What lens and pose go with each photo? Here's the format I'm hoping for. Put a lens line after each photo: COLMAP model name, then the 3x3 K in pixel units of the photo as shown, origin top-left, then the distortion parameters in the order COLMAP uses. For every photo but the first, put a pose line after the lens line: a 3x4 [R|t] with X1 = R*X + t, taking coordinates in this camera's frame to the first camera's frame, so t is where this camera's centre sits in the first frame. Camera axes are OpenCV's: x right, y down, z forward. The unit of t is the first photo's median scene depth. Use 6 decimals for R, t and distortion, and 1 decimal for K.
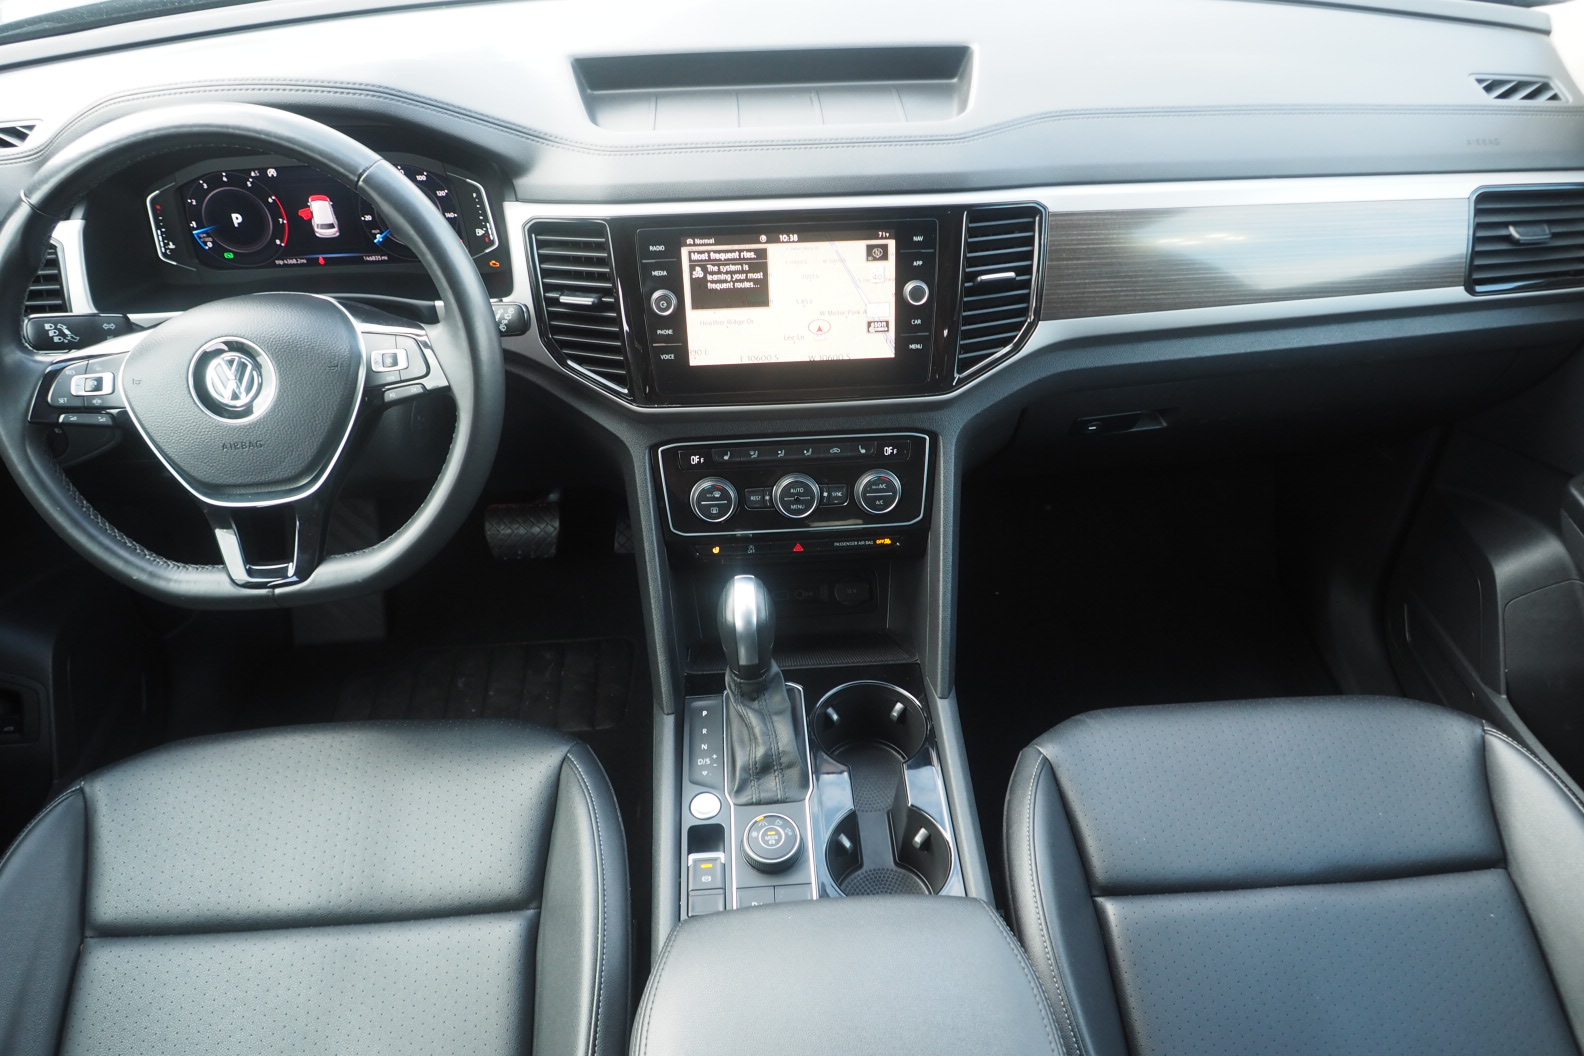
lens RADIAL K [[1121.5, 0, 798.5], [0, 1121.5, 531.5], [0, 0, 1]] dist [-0.028556, 0.008219]
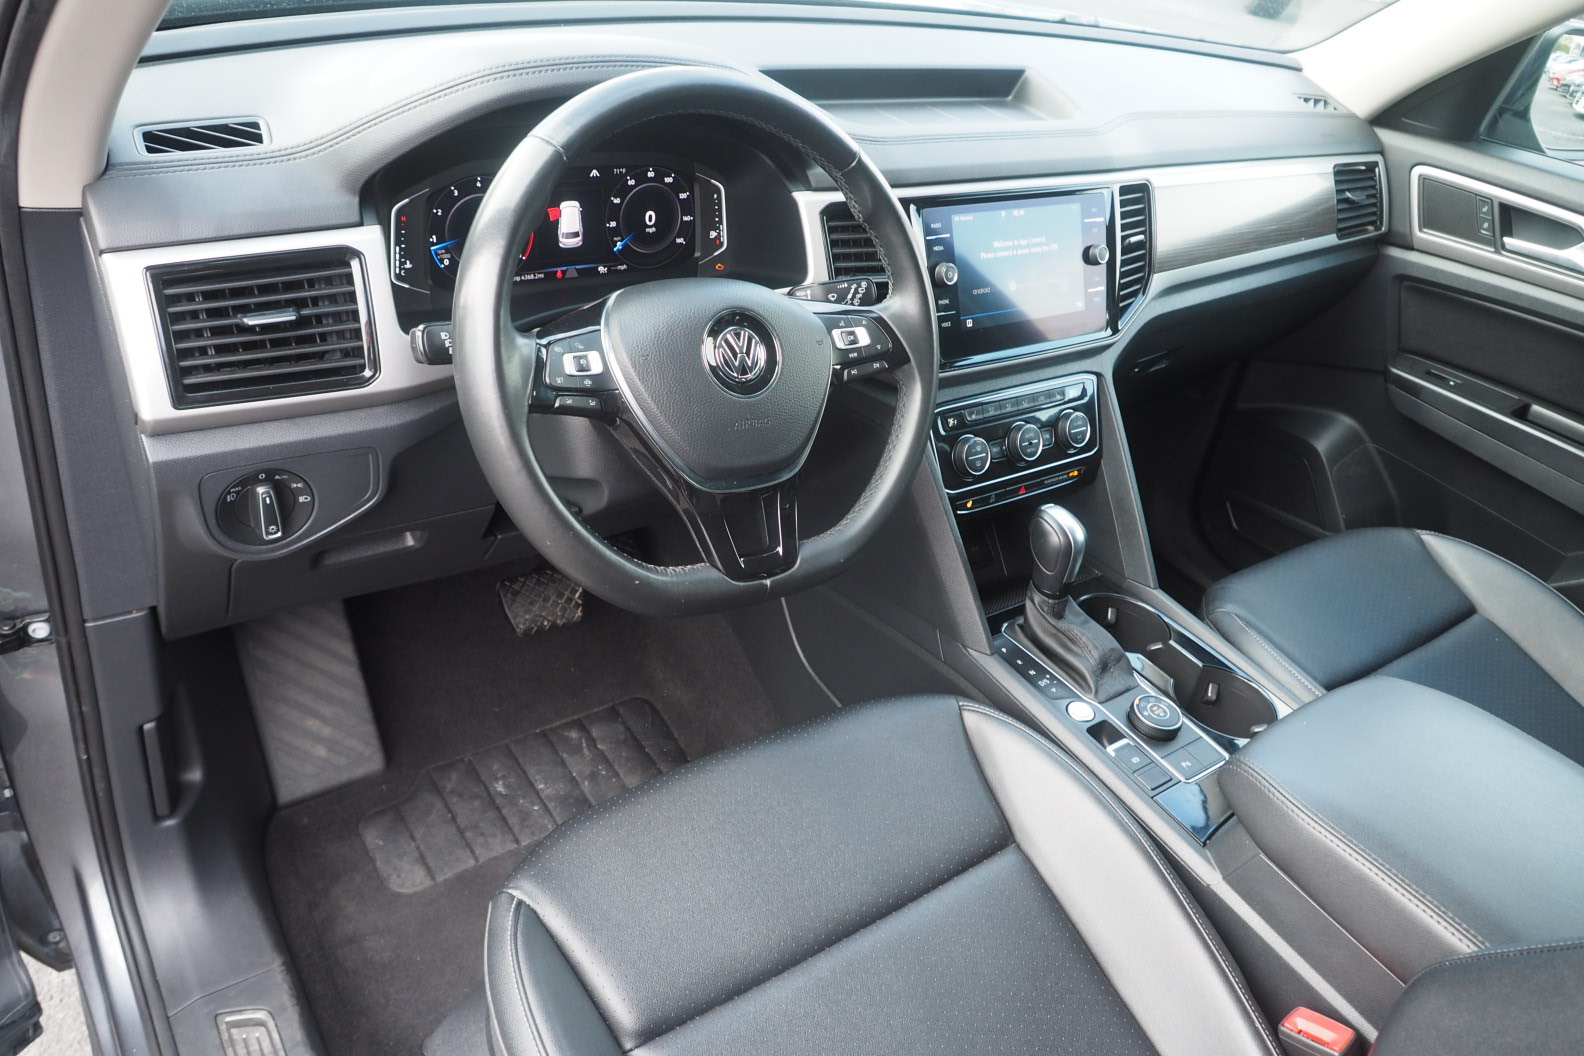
lens RADIAL K [[1121.5, 0, 800.9], [0, 1121.5, 532.2], [0, 0, 1]] dist [-0.028556, 0.008219]
pose [[0.845285, -0.185255, 0.501173, -0.796273], [0.236913, 0.970675, -0.040778, 0.050682], [-0.478921, 0.153204, 0.864386, 0.145785]]
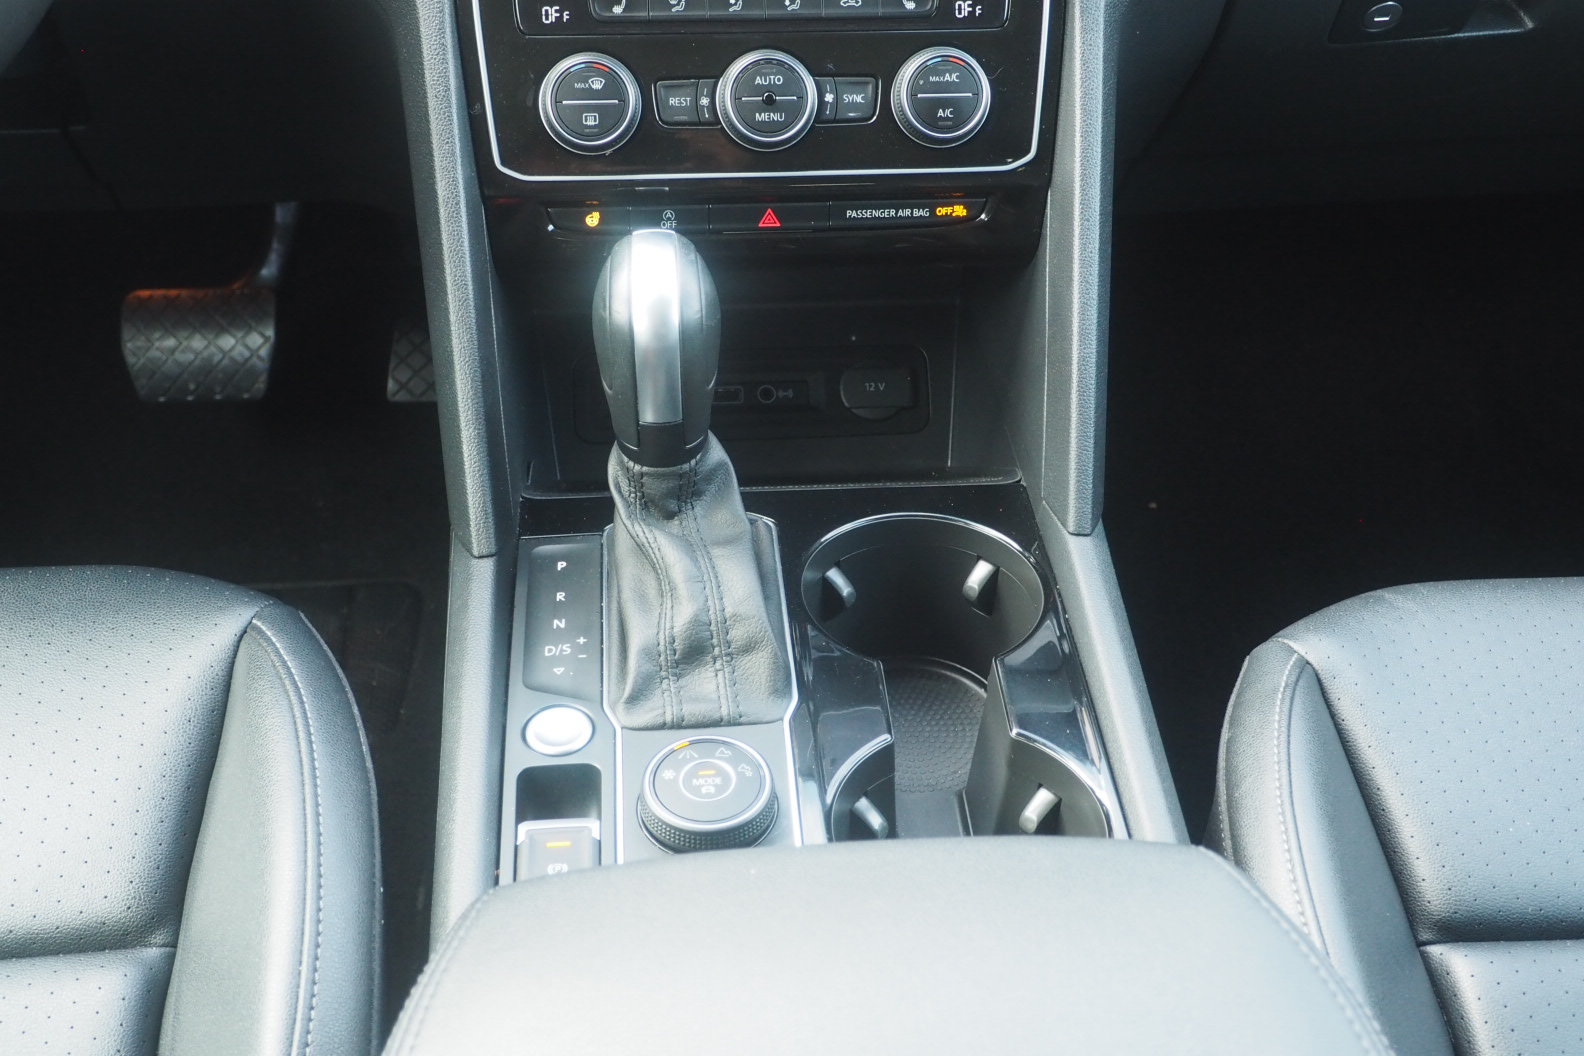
lens RADIAL K [[2001.3, 0, 798.7], [0, 2001.3, 513.0], [0, 0, 1]] dist [-0.000304, 0.000000]
pose [[0.999548, 0.011579, 0.027746, -0.010082], [-0.009666, 0.997630, -0.068127, 0.202091], [-0.028470, 0.067828, 0.997291, 0.184949]]
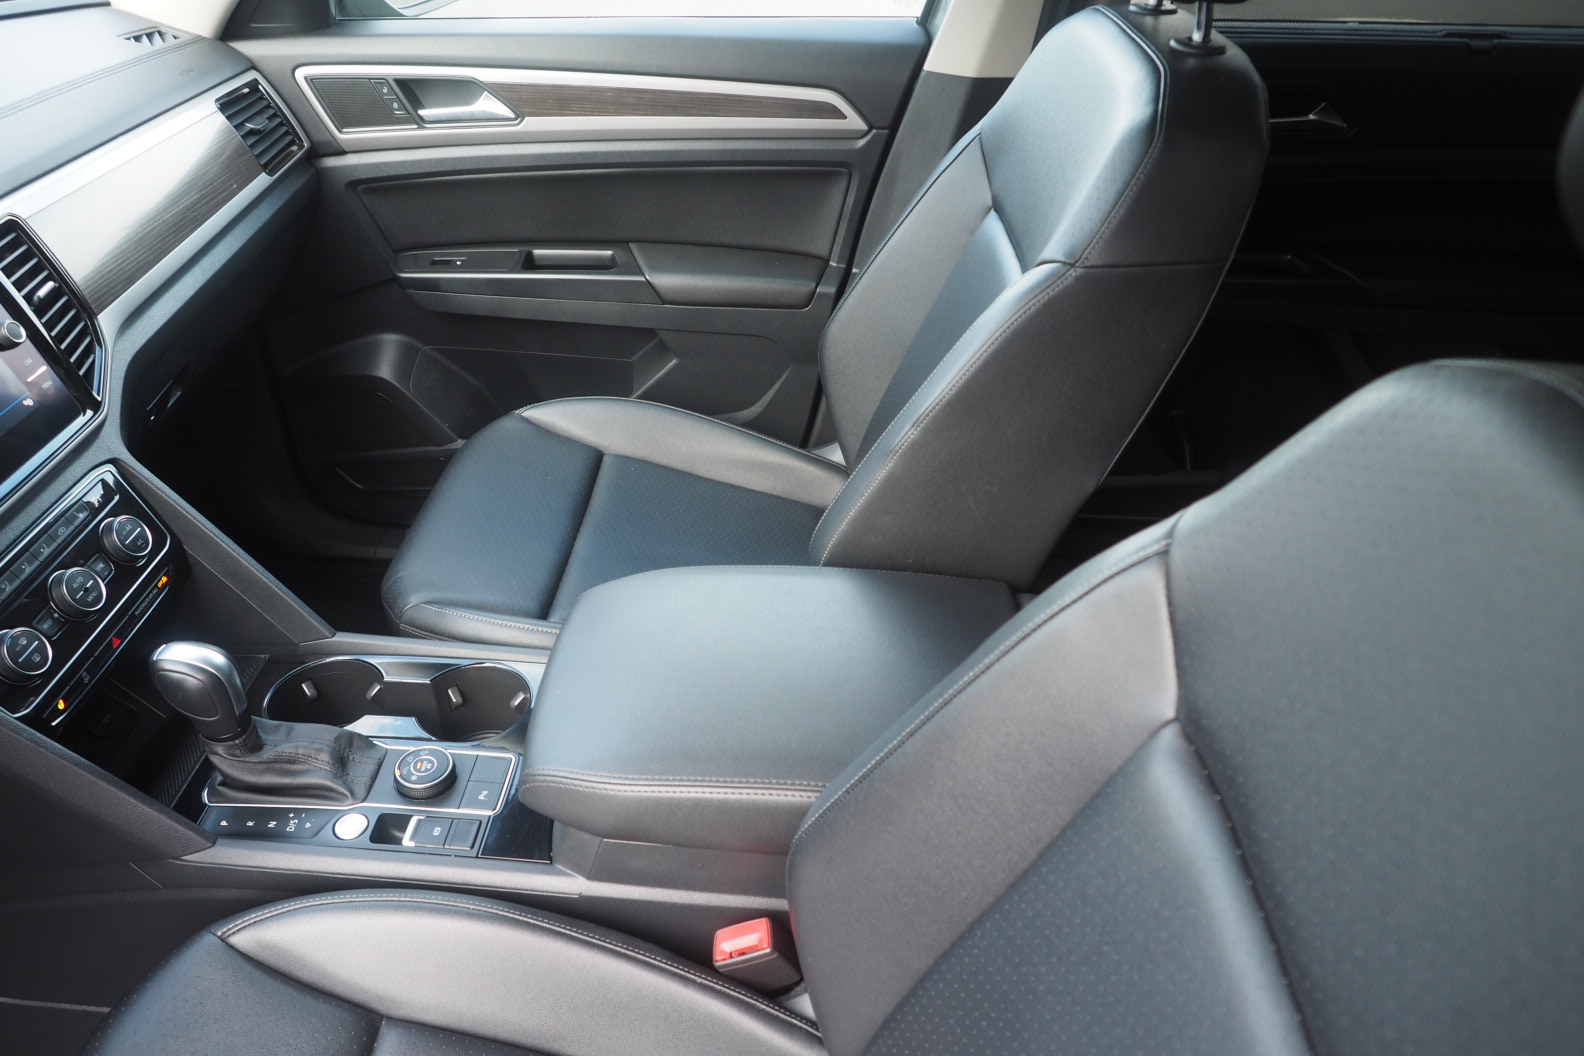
lens RADIAL K [[1121.5, 0, 802.9], [0, 1121.5, 539.0], [0, 0, 1]] dist [-0.028556, 0.008219]
pose [[0.097799, -0.560384, 0.822438, -0.646271], [0.641179, 0.667510, 0.378576, -0.024395], [-0.761134, 0.490306, 0.424588, 0.190362]]
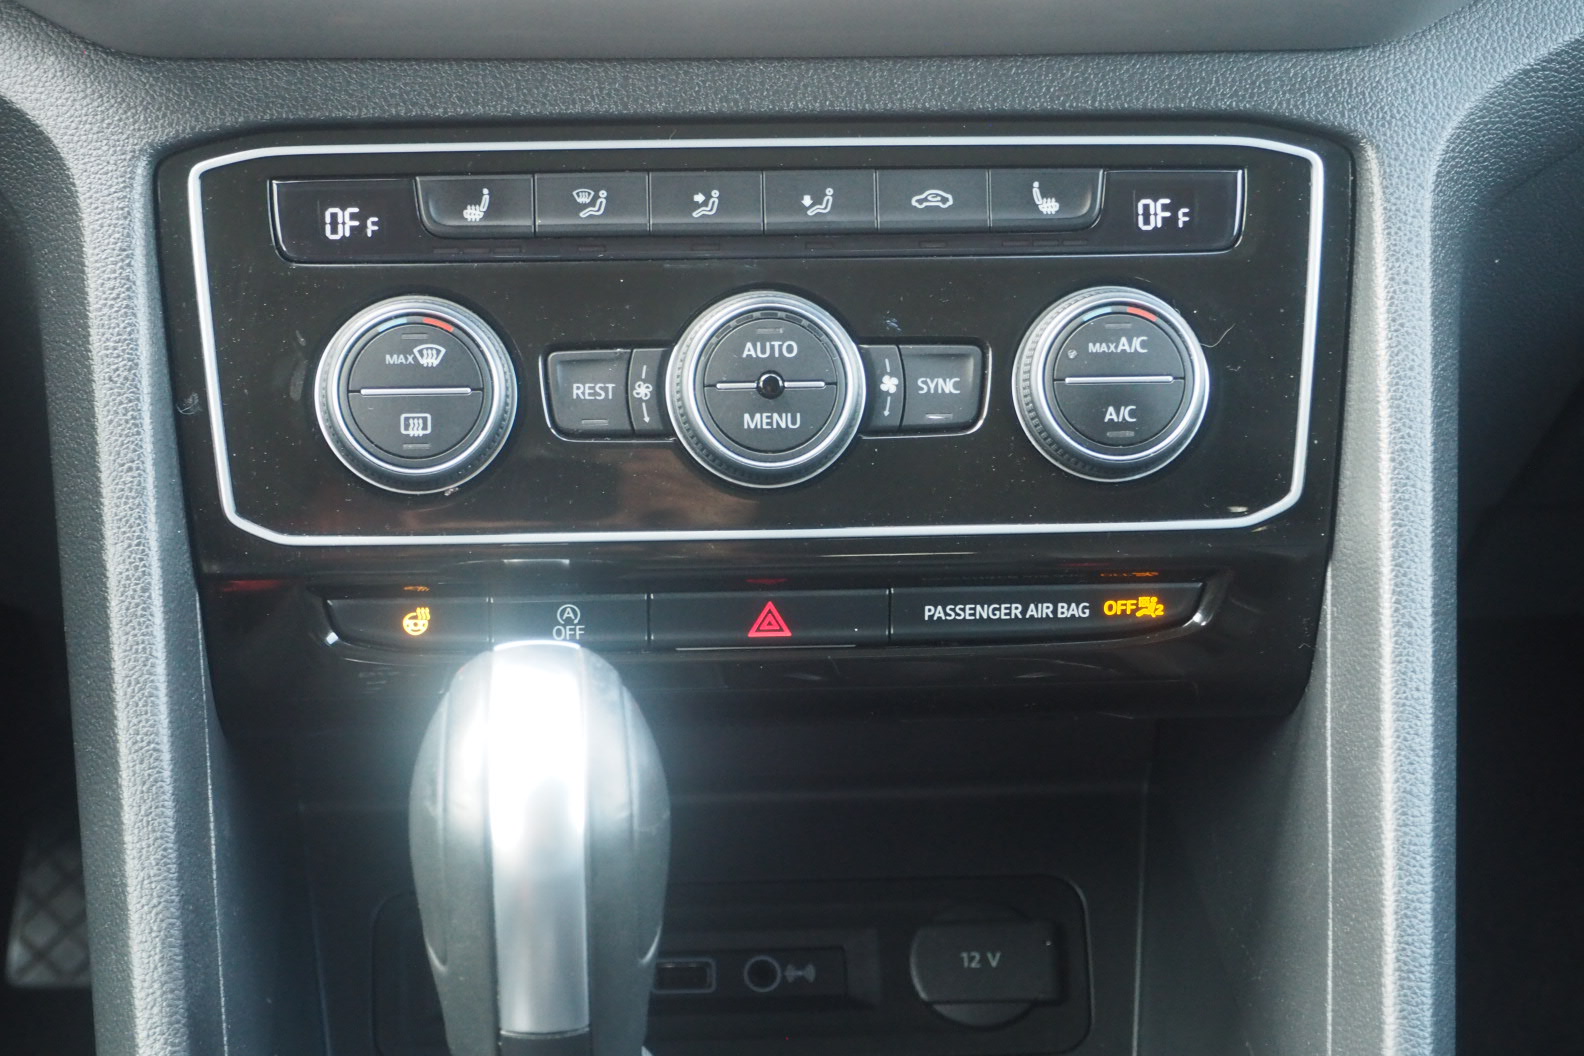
lens RADIAL K [[3850.6, 0, 794.3], [0, 3850.6, 520.8], [0, 0, 1]] dist [-0.031937, 0.000000]
pose [[0.999685, 0.018402, 0.017076, -0.009543], [-0.013727, 0.970197, -0.241929, 0.196251], [-0.021019, 0.241618, 0.970144, 0.227982]]
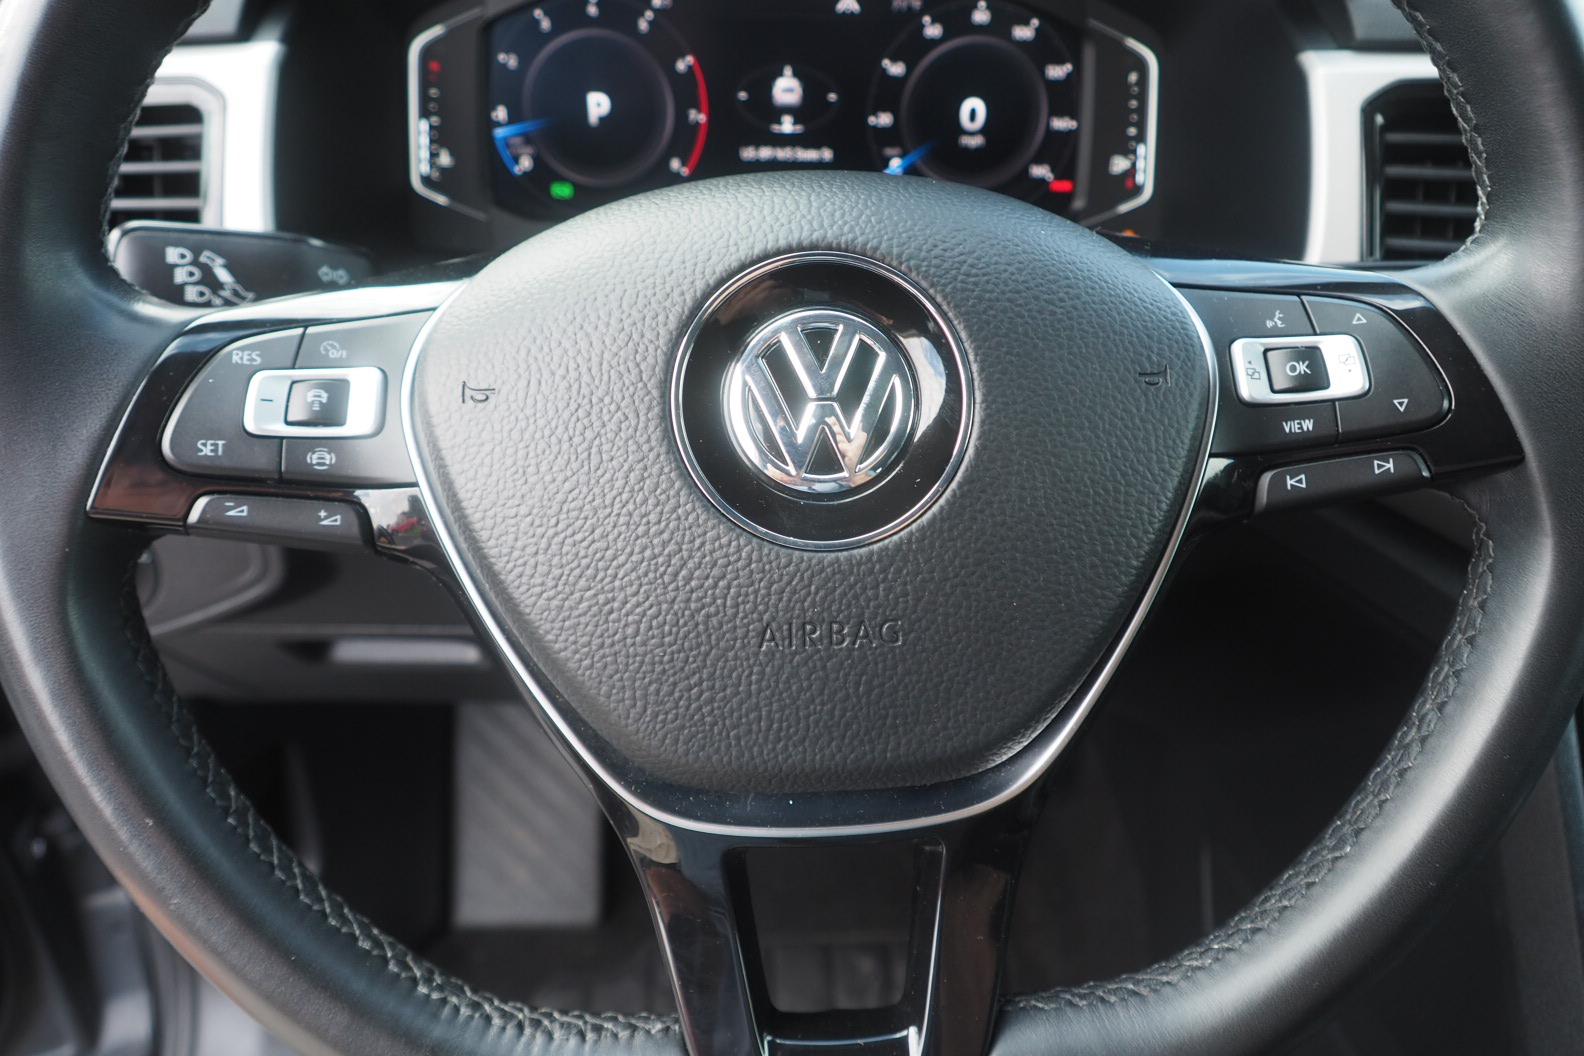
lens RADIAL K [[1121.5, 0, 799.2], [0, 1121.5, 512.1], [0, 0, 1]] dist [-0.028556, 0.008219]
pose [[0.998938, 0.041444, -0.020125, -0.415465], [-0.044143, 0.986044, -0.160528, -0.050849], [0.013191, 0.161246, 0.986826, 0.592006]]
